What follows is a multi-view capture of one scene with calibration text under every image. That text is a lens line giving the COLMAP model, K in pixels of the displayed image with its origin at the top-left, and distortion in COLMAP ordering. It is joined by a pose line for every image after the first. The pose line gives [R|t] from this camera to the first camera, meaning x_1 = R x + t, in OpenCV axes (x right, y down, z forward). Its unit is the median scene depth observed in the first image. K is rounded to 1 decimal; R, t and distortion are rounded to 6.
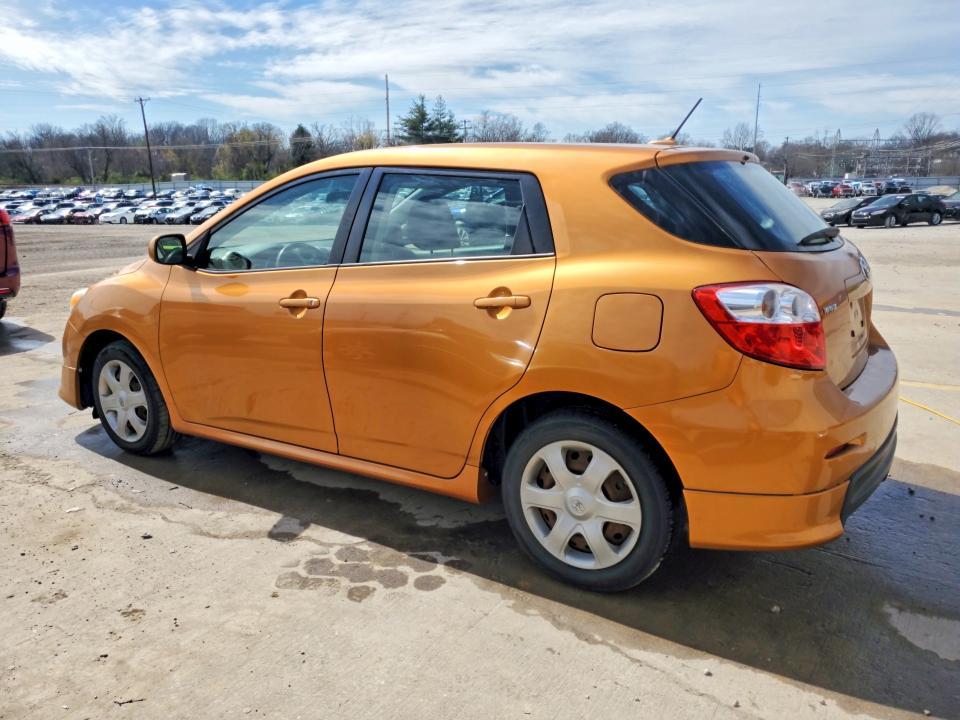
lens RADIAL K [[770.6, 0, 478.4], [0, 770.6, 360.9], [0, 0, 1]] dist [0.022718, 0.013164]
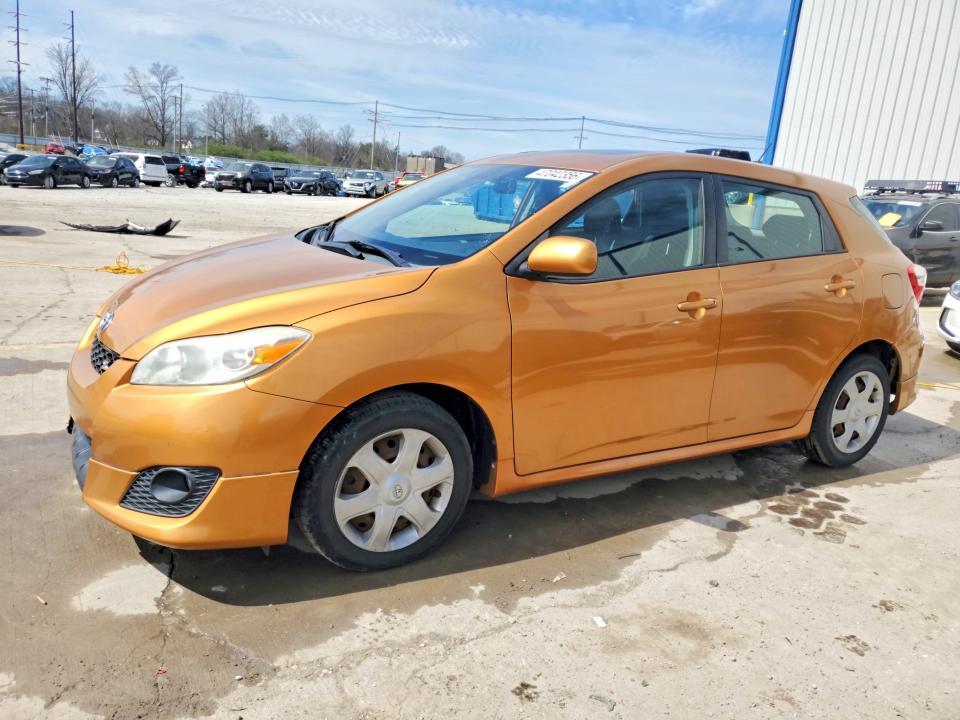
lens RADIAL K [[770.6, 0, 477.9], [0, 770.6, 358.6], [0, 0, 1]] dist [0.022718, 0.013164]
pose [[0.393256, -0.162477, 0.904959, -1.313693], [0.114466, 0.985256, 0.127151, -0.171963], [-0.912276, 0.053584, 0.406056, 0.888298]]
